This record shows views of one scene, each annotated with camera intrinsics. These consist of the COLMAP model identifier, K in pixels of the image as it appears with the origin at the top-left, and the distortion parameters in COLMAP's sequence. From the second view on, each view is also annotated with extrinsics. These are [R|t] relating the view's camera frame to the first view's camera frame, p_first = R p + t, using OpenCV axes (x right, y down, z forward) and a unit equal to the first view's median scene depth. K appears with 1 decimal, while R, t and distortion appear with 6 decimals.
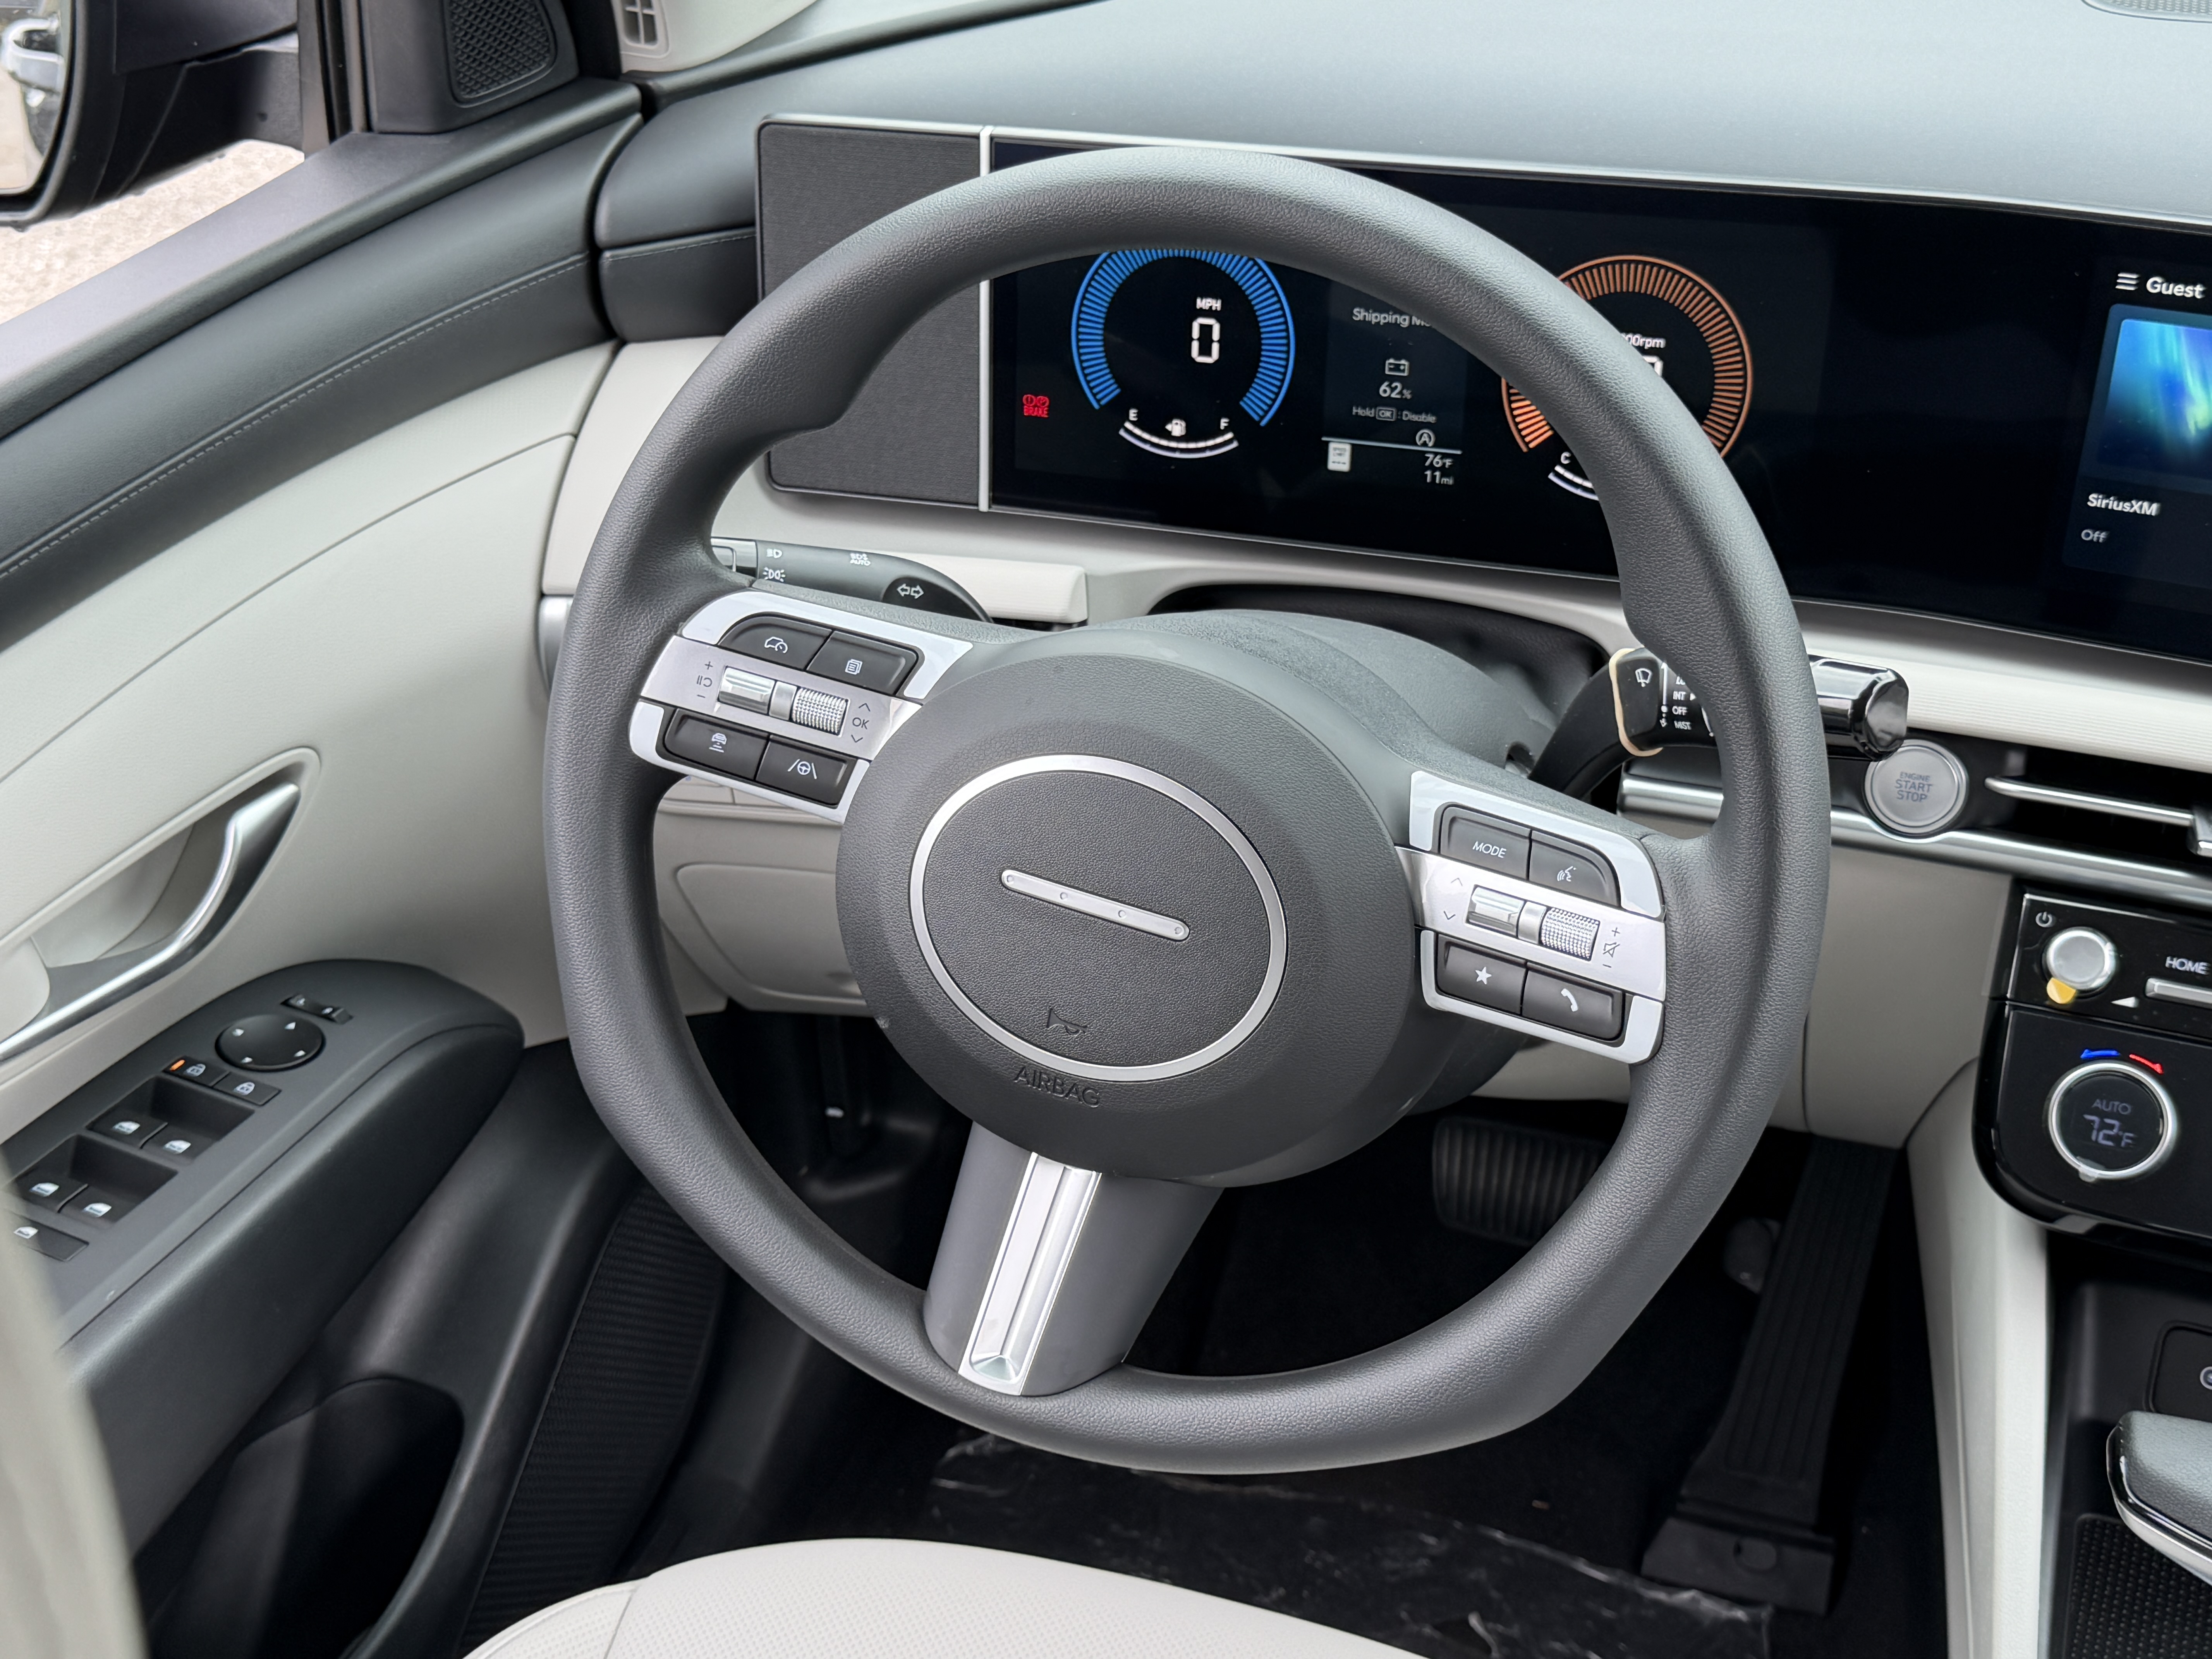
lens RADIAL K [[2728.4, 0, 1110.0], [0, 2728.4, 840.6], [0, 0, 1]] dist [0.084573, 0.000000]
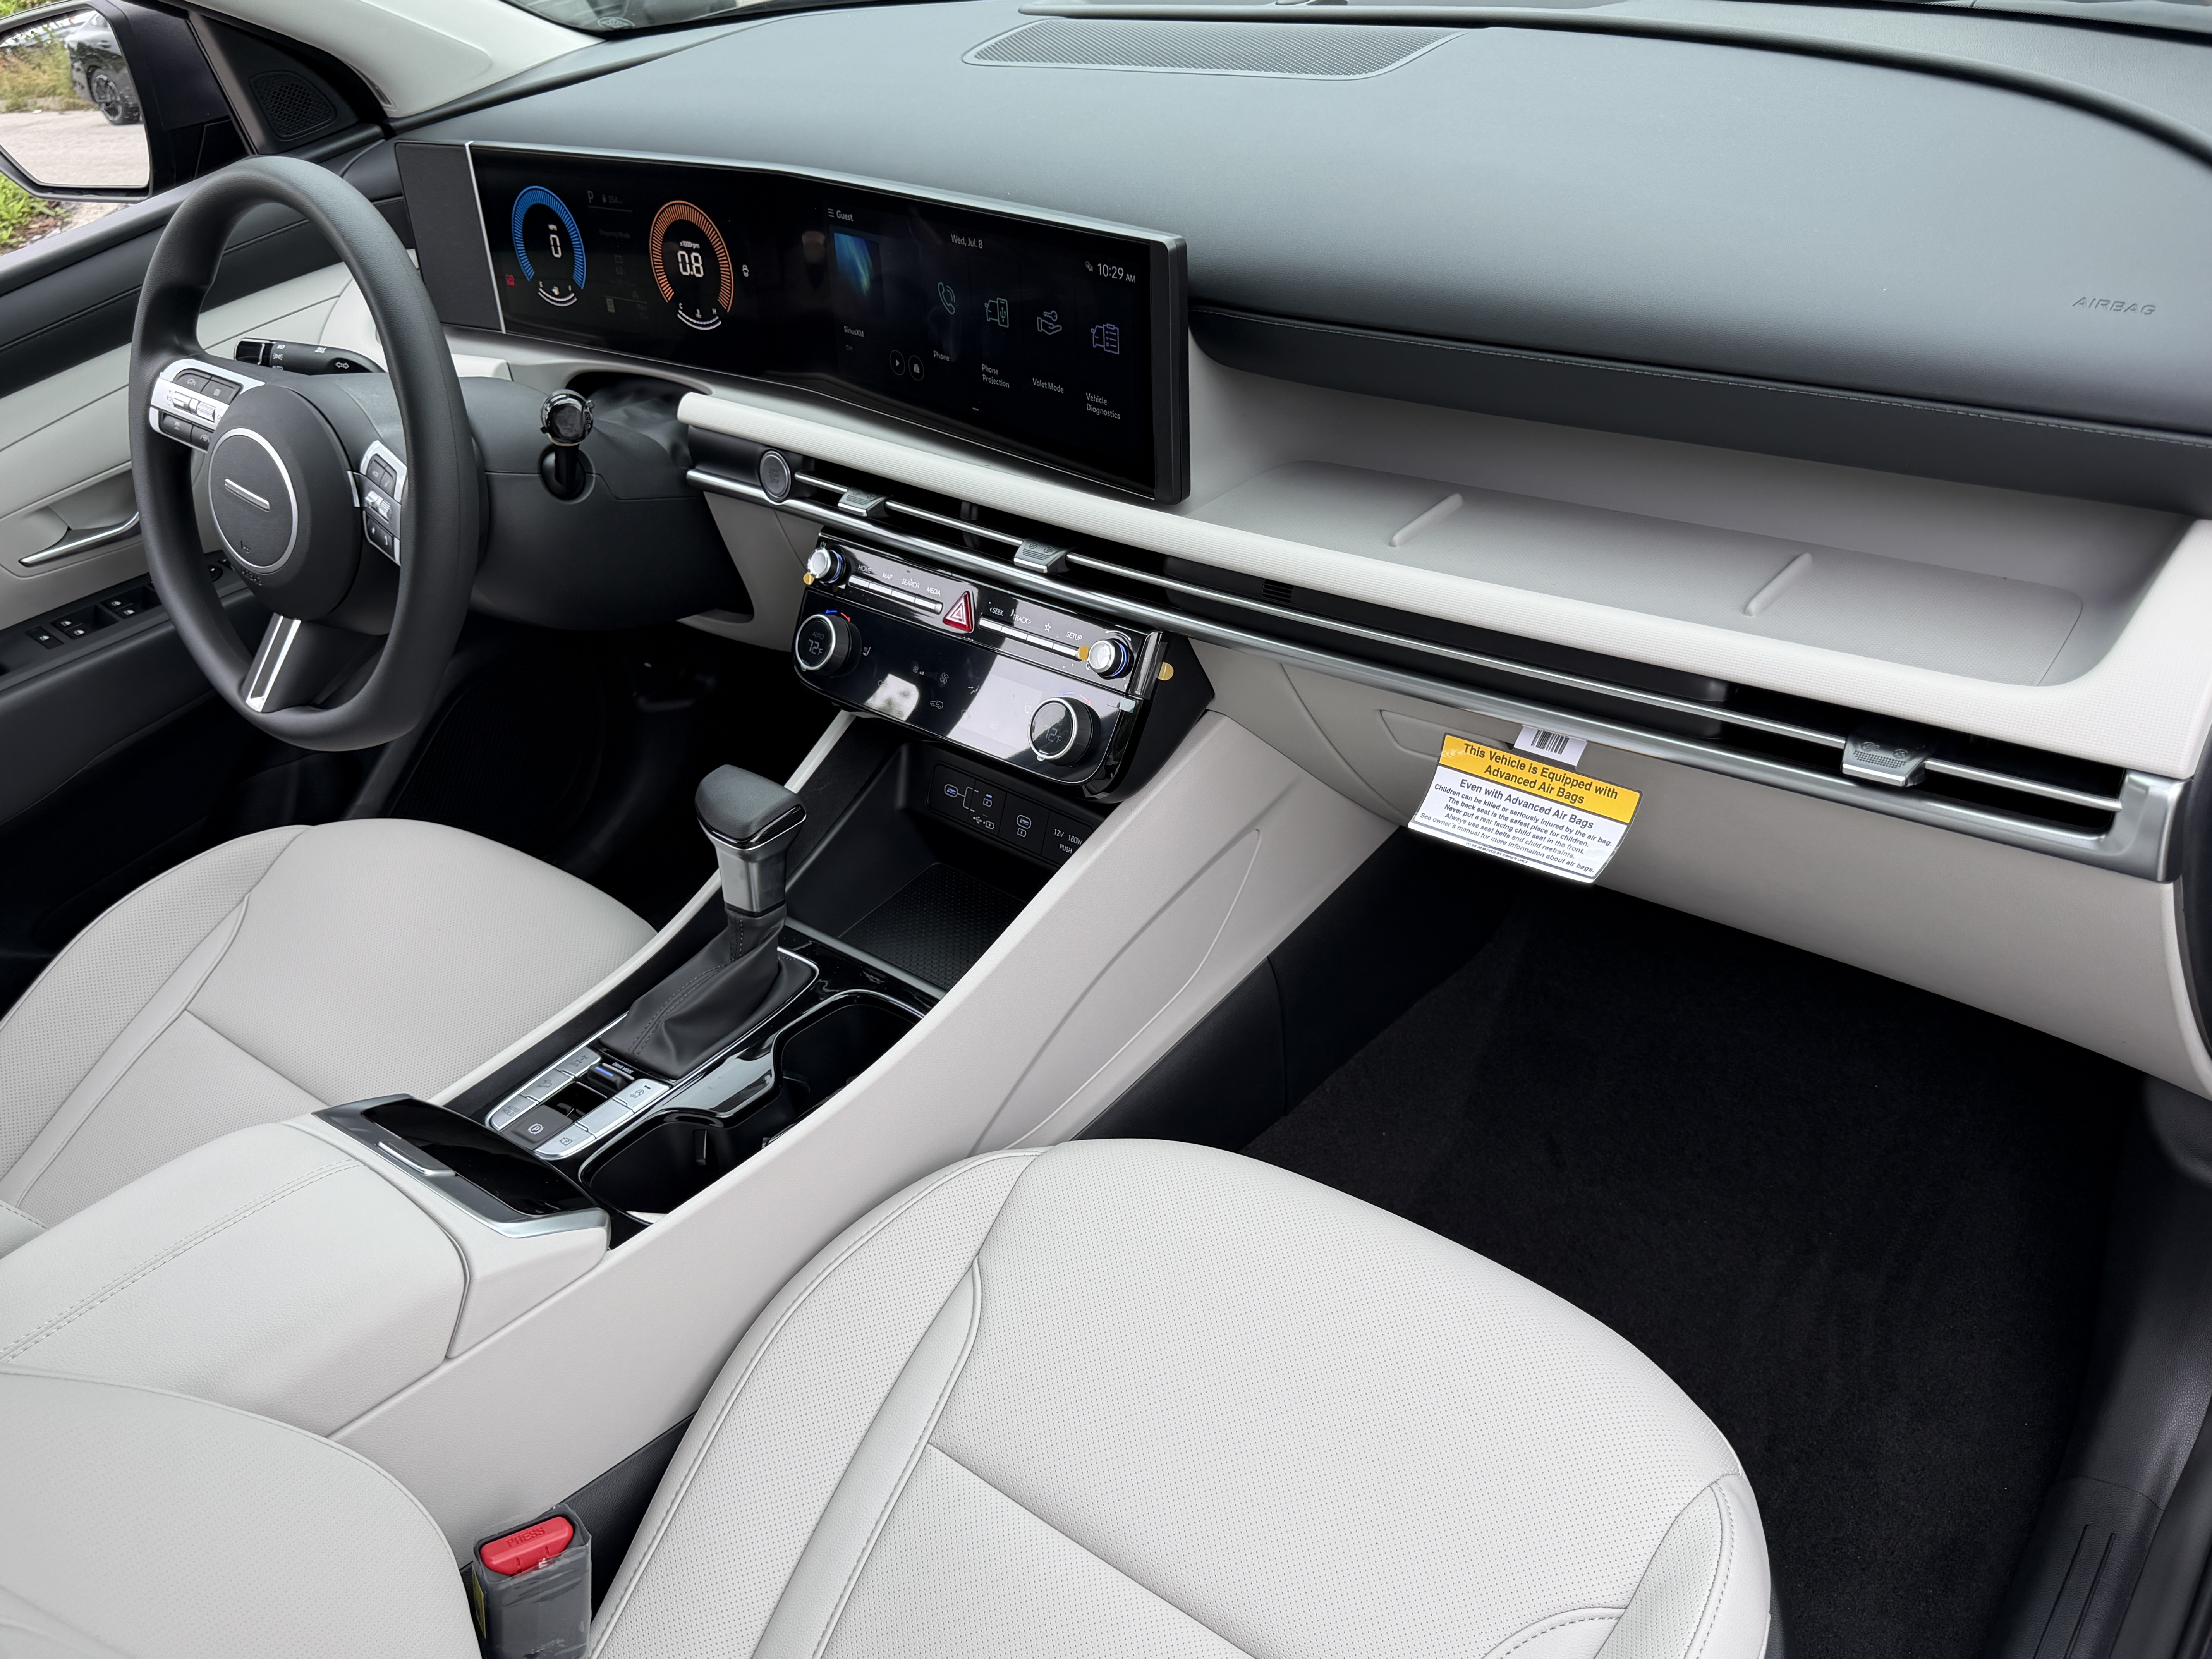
lens RADIAL K [[1848.0, 0, 1099.1], [0, 1848.0, 843.7], [0, 0, 1]] dist [0.081019, -0.037603]
pose [[0.939570, 0.091856, -0.329804, 0.951290], [-0.050728, 0.990053, 0.131229, 0.054170], [0.338578, -0.106569, 0.934884, -0.208403]]
